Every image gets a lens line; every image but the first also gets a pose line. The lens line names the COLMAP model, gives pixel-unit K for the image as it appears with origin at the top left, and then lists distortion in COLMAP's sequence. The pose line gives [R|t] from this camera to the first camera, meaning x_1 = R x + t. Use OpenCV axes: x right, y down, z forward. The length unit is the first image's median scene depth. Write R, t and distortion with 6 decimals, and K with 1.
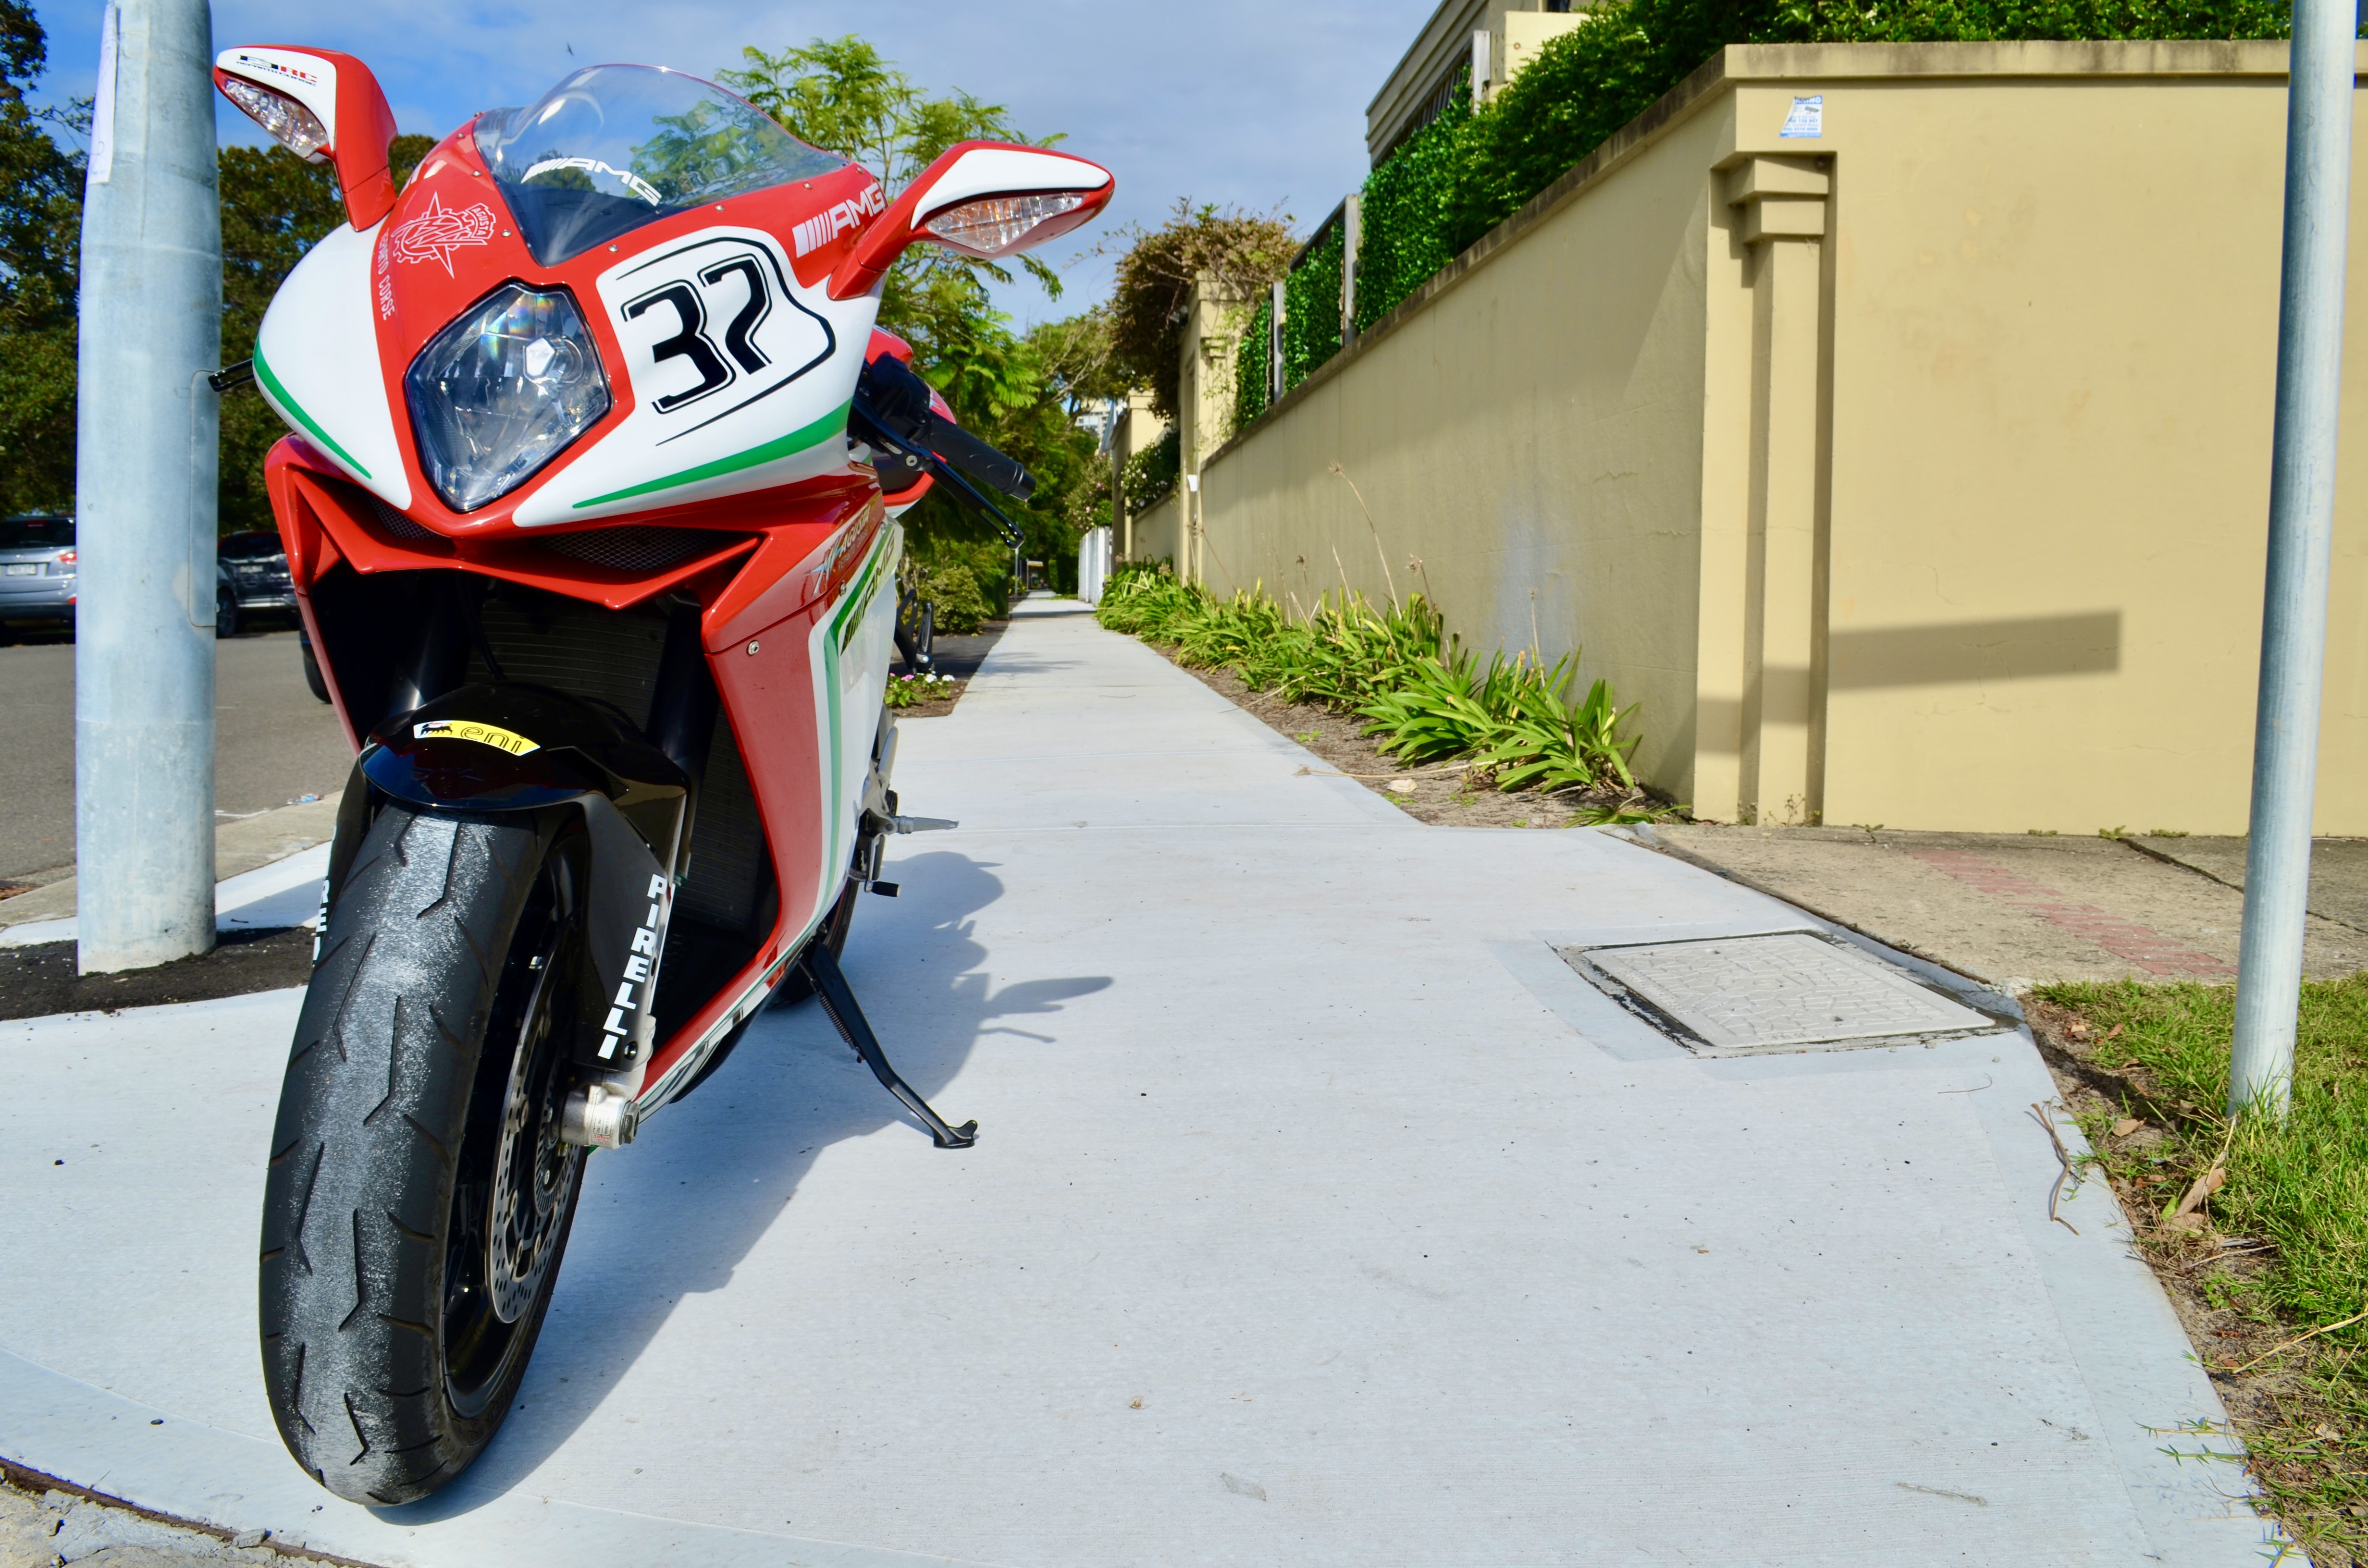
lens RADIAL K [[1846.2, 0, 1188.1], [0, 1846.2, 785.2], [0, 0, 1]] dist [-0.085631, 0.012420]
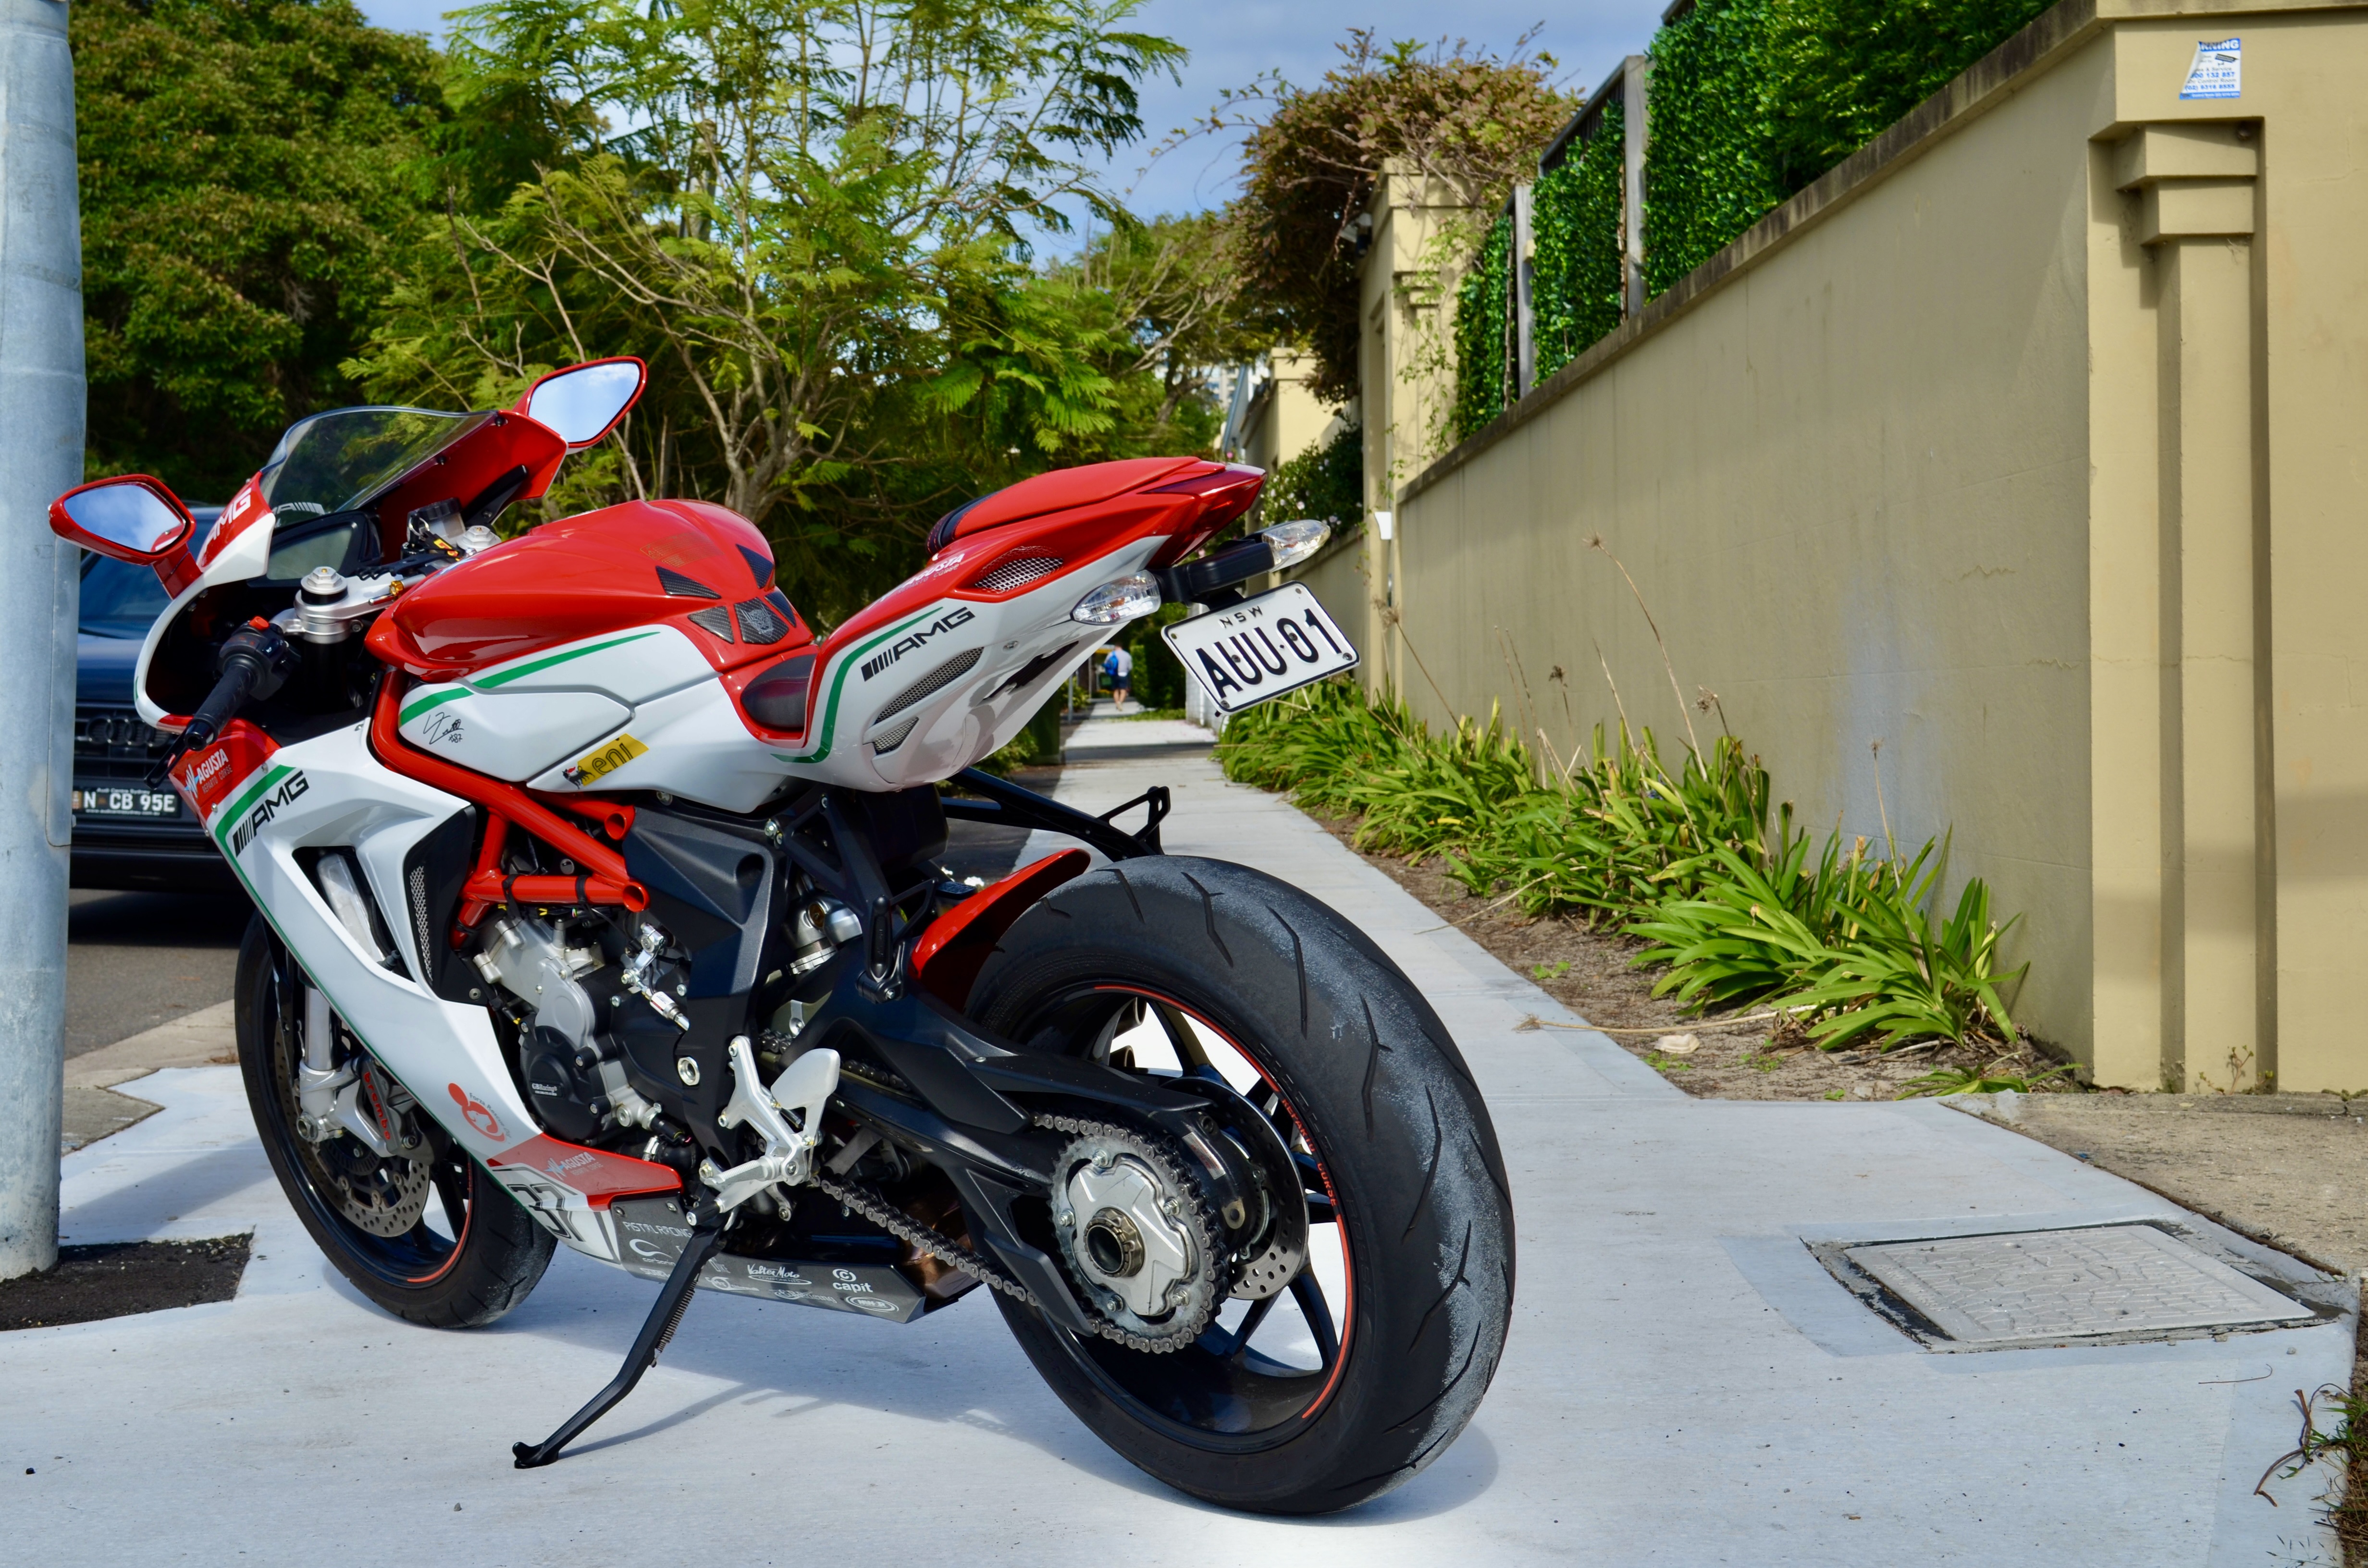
lens RADIAL K [[3548.4, 0, 1184.0], [0, 3548.4, 784.0], [0, 0, 1]] dist [-0.016572, 0.005215]
pose [[0.998076, -0.015341, -0.060078, 0.014366], [0.010508, 0.996743, -0.079960, 0.005880], [0.061109, 0.079175, 0.994986, -0.228578]]
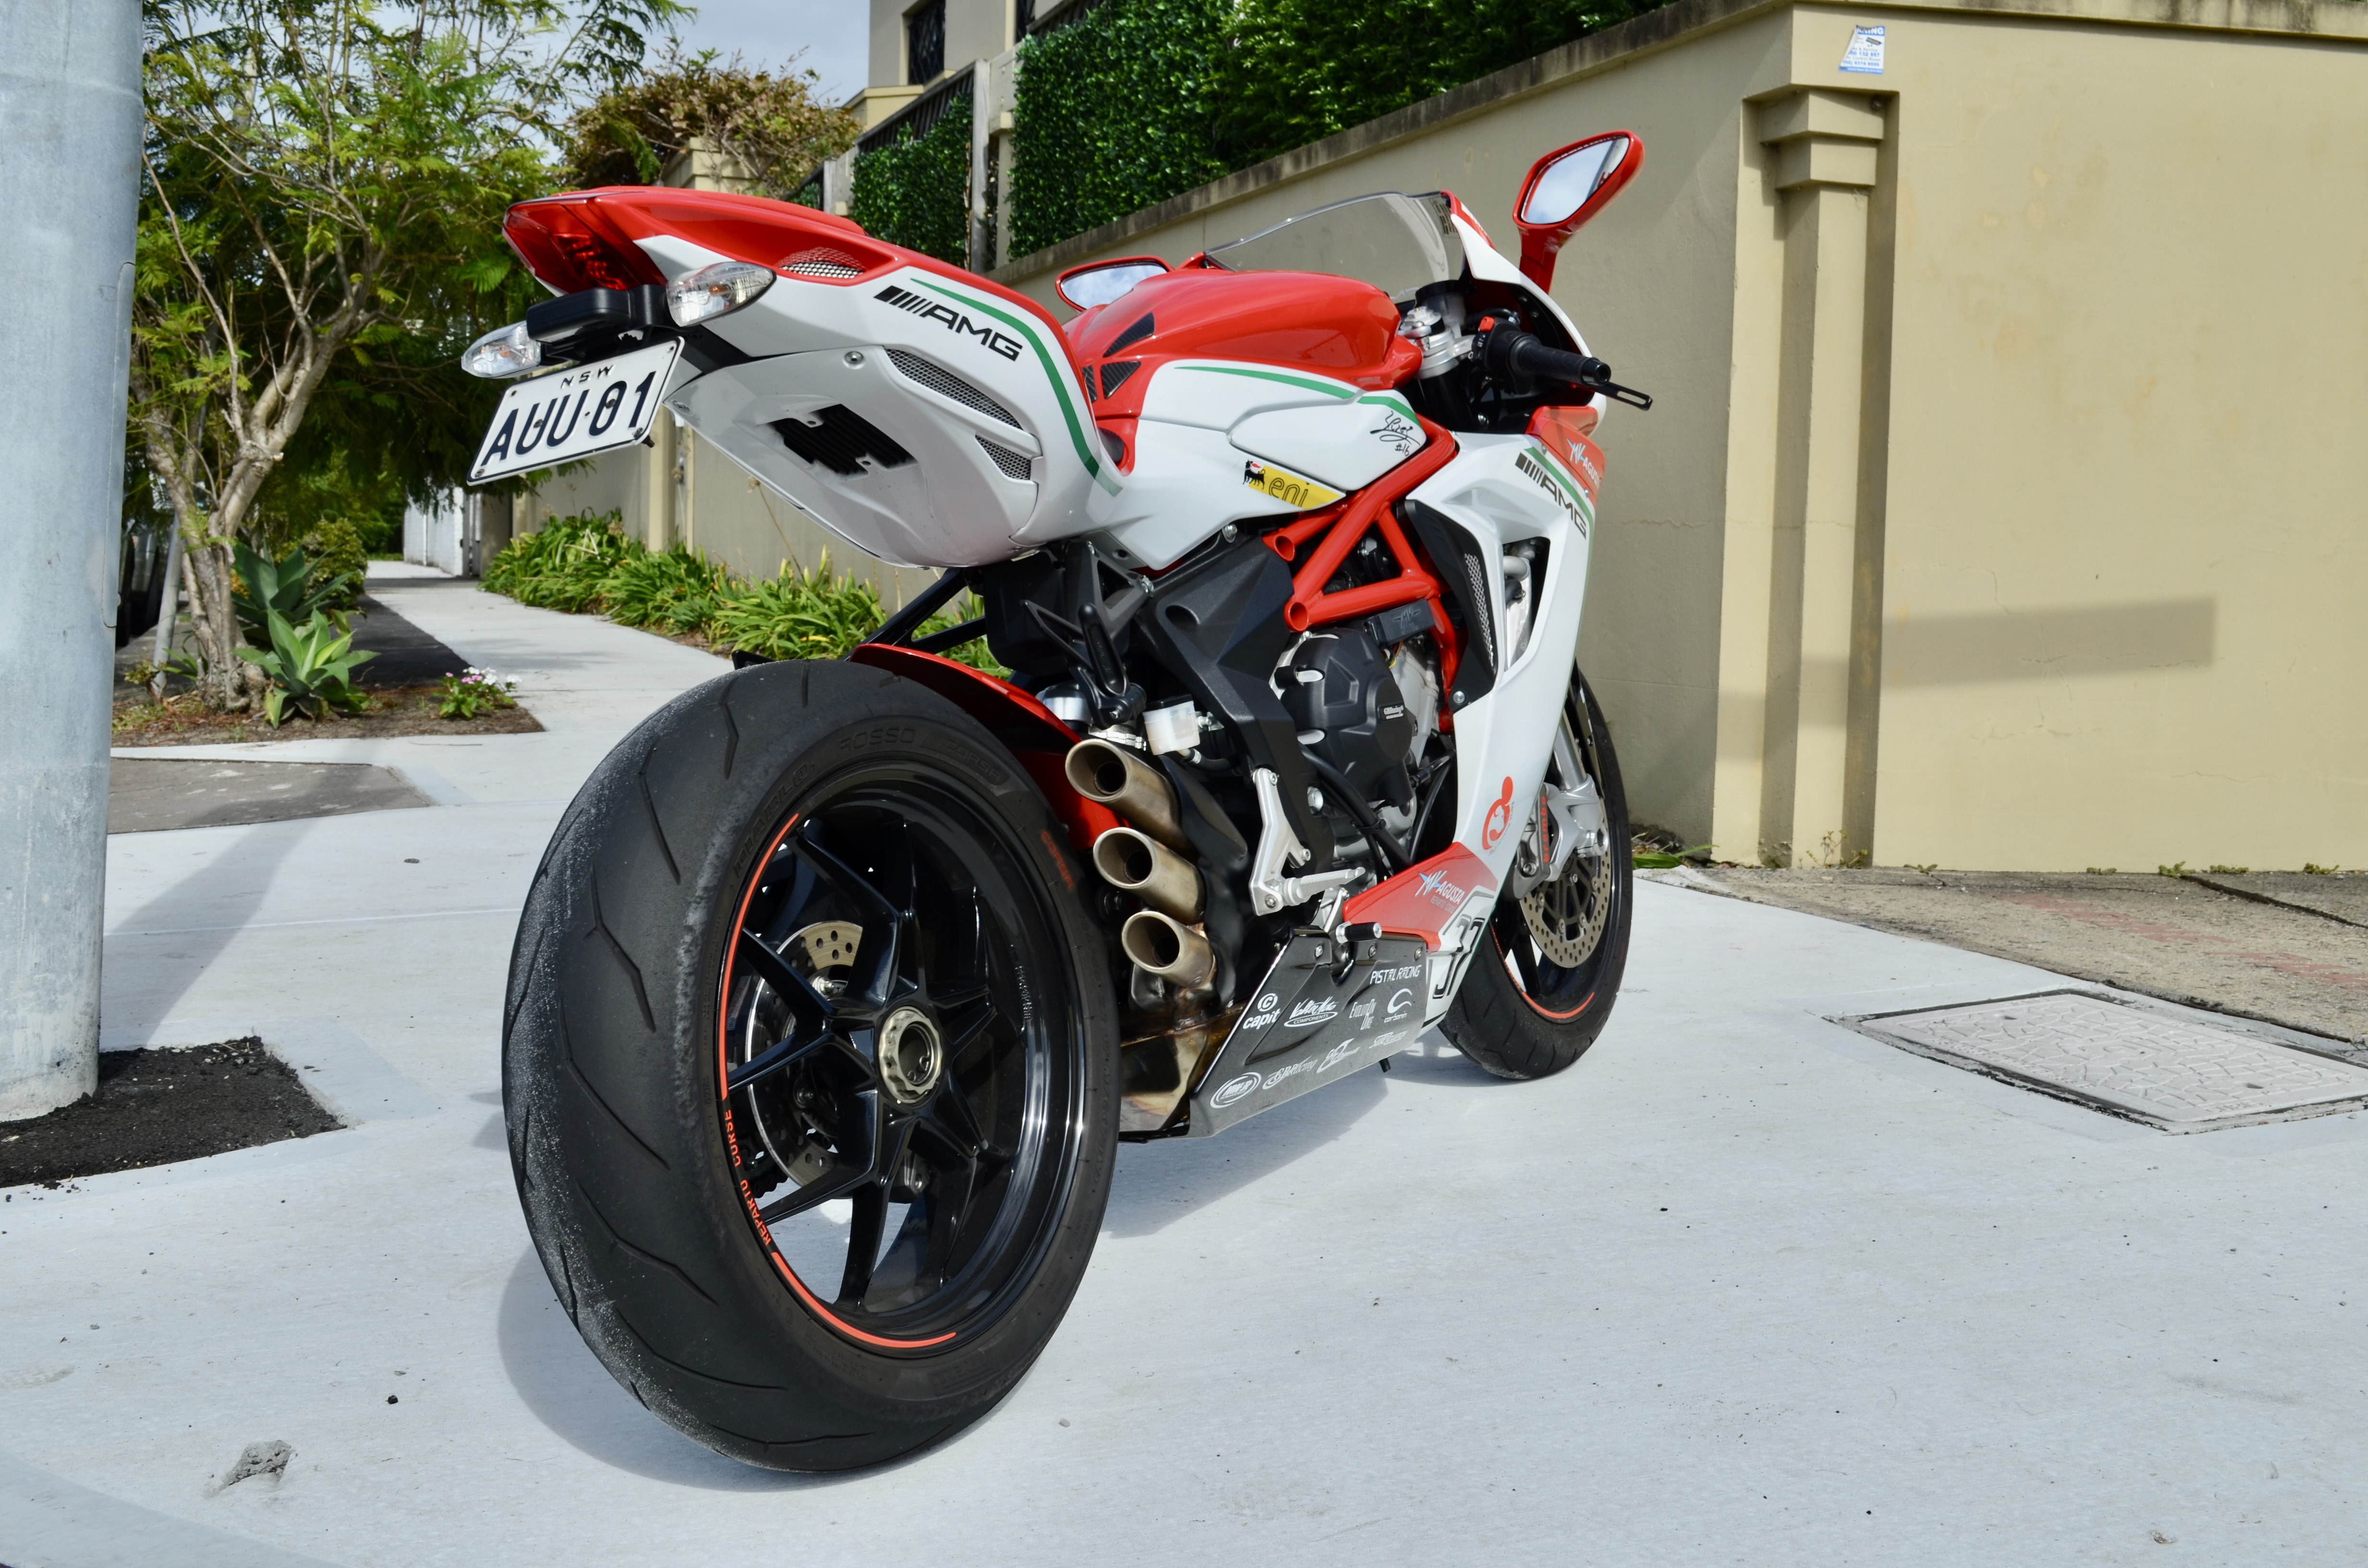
lens RADIAL K [[2401.1, 0, 1184.0], [0, 2401.1, 784.0], [0, 0, 1]] dist [-0.070719, 0.032121]
pose [[0.961414, -0.006542, 0.275027, -0.183295], [0.009193, 0.999923, -0.008351, -0.007142], [-0.274952, 0.010557, 0.961400, 0.000114]]
